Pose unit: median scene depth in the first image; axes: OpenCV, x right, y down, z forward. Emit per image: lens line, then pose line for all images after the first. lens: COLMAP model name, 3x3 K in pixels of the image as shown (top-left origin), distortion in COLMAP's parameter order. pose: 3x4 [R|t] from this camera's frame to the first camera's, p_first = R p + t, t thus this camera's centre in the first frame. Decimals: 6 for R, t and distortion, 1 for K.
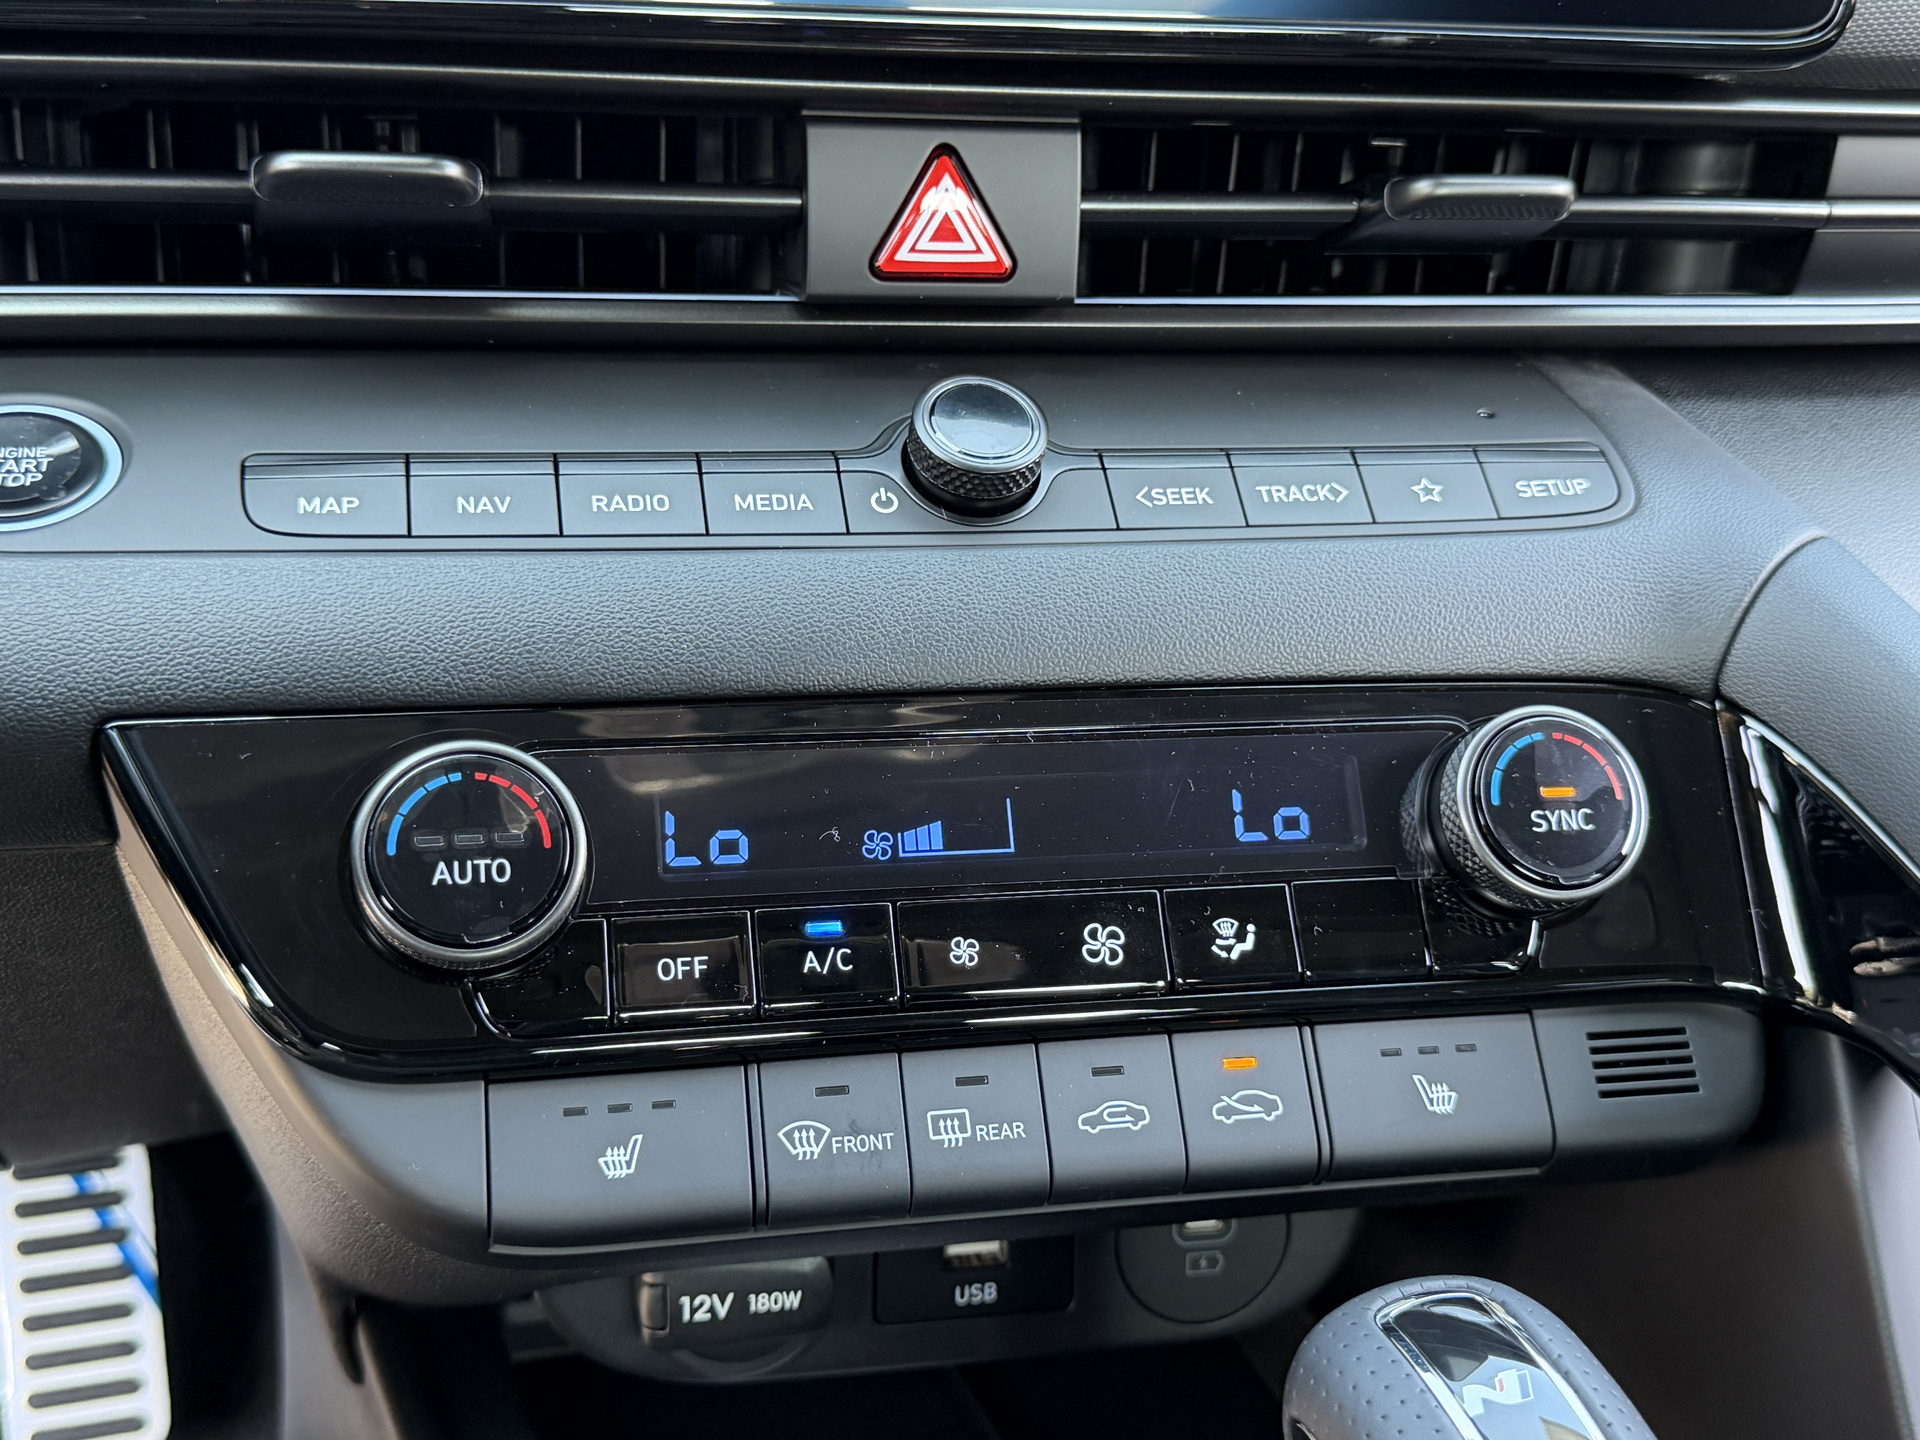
lens RADIAL K [[2158.2, 0, 965.9], [0, 2158.2, 731.8], [0, 0, 1]] dist [0.104638, 0.000000]
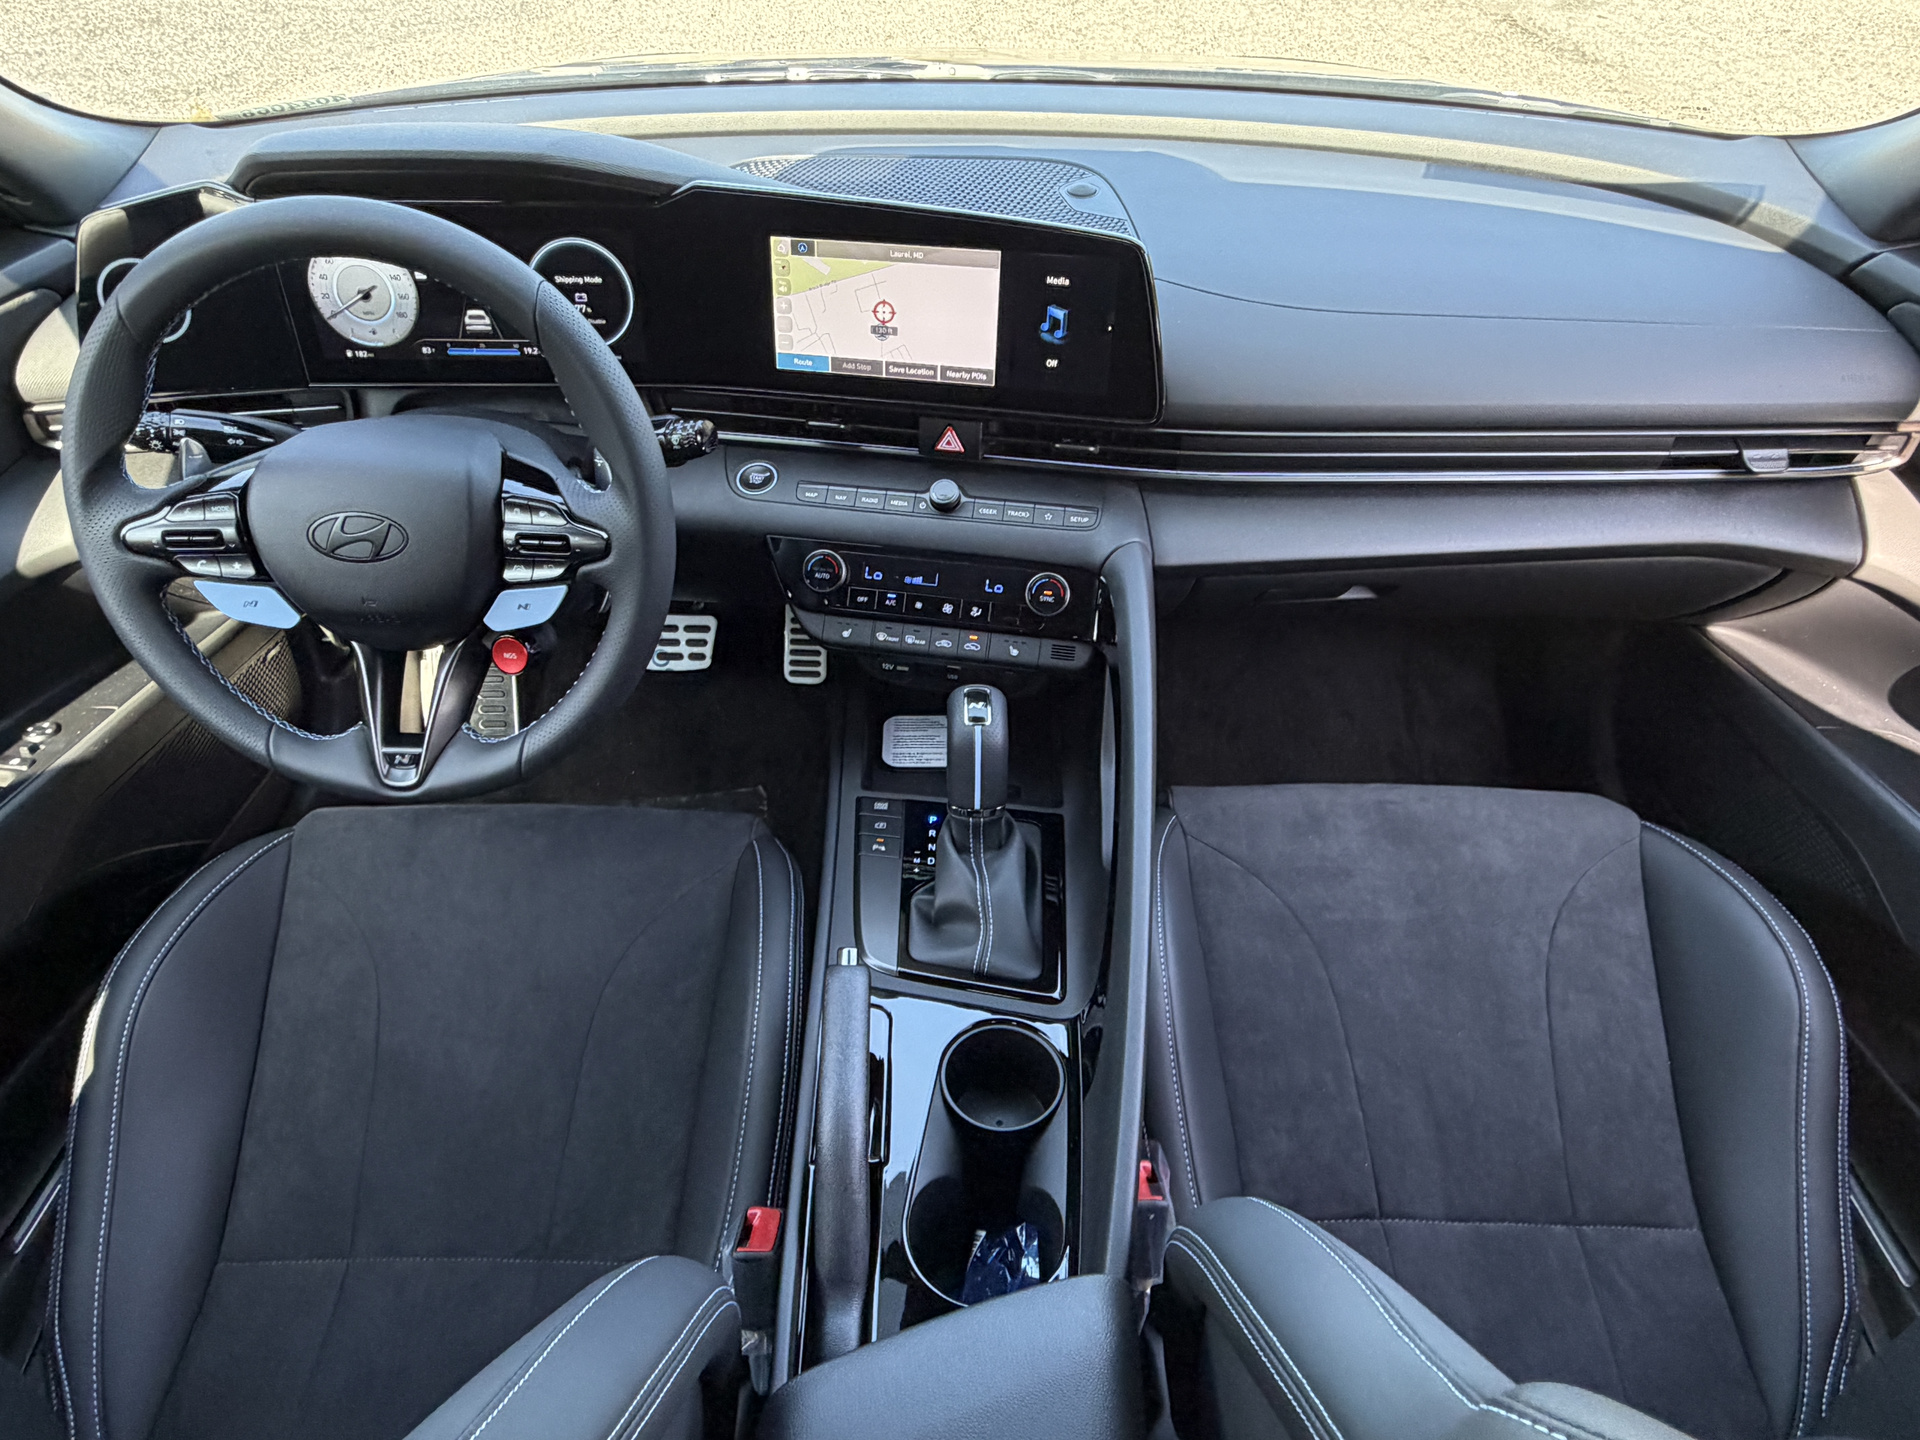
lens RADIAL K [[1199.8, 0, 939.3], [0, 1199.8, 732.1], [0, 0, 1]] dist [0.002703, -0.001023]
pose [[0.922087, 0.210860, -0.324490, 0.941061], [-0.107872, 0.945330, 0.307759, -0.447283], [0.371645, -0.248777, 0.894422, -1.420942]]
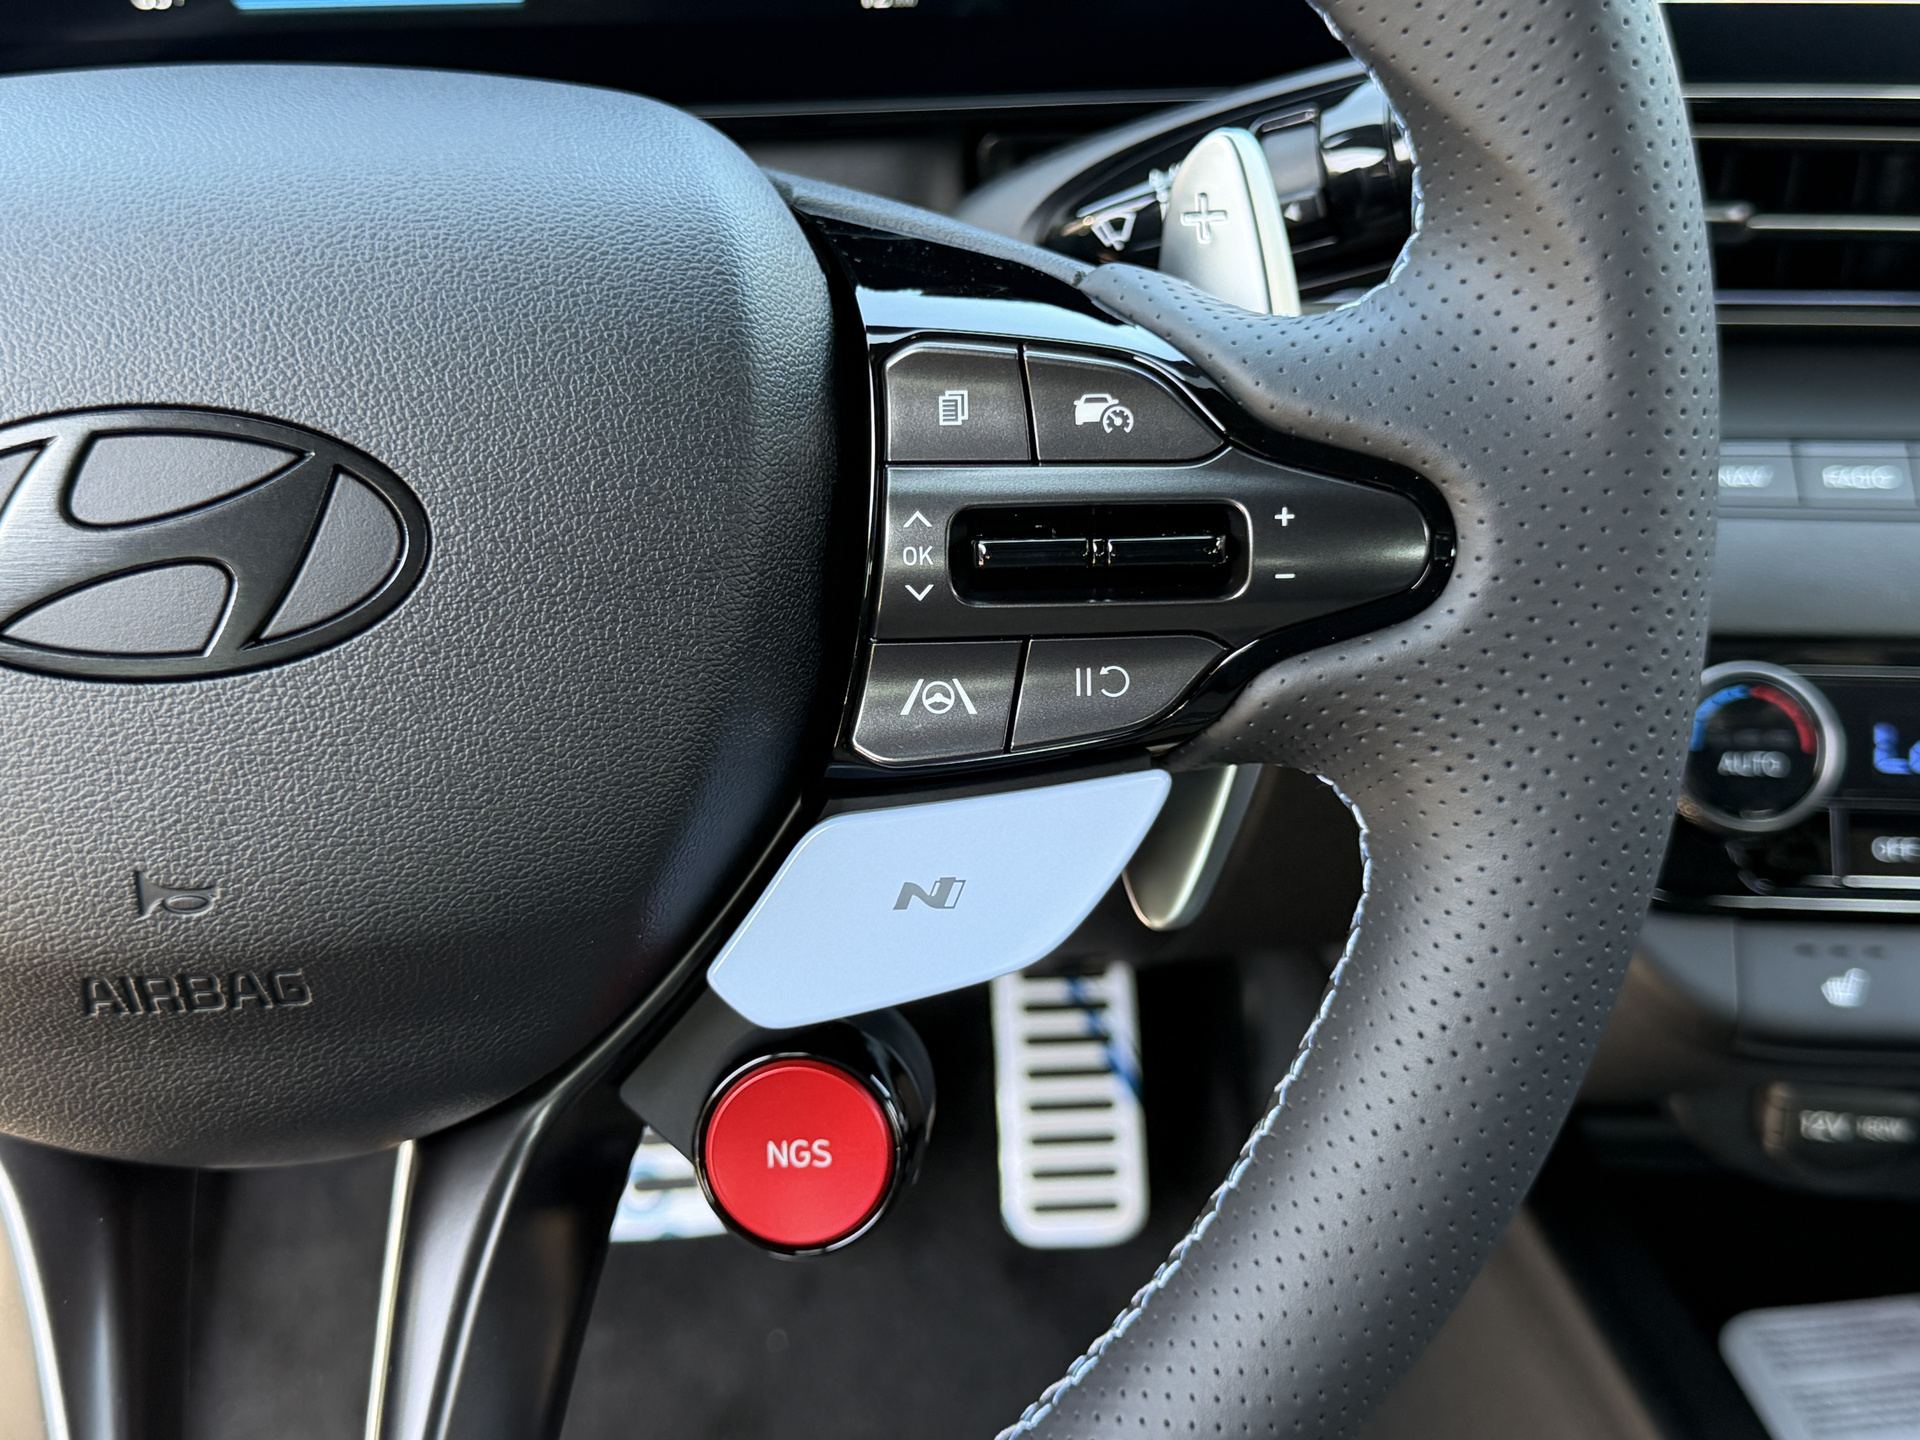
lens RADIAL K [[2581.0, 0, 949.5], [0, 2581.0, 717.2], [0, 0, 1]] dist [0.104485, 0.000000]
pose [[0.960168, 0.063619, -0.272085, -0.234363], [-0.046917, 0.996618, 0.067460, -0.043943], [0.275456, -0.052007, 0.959906, -0.598625]]
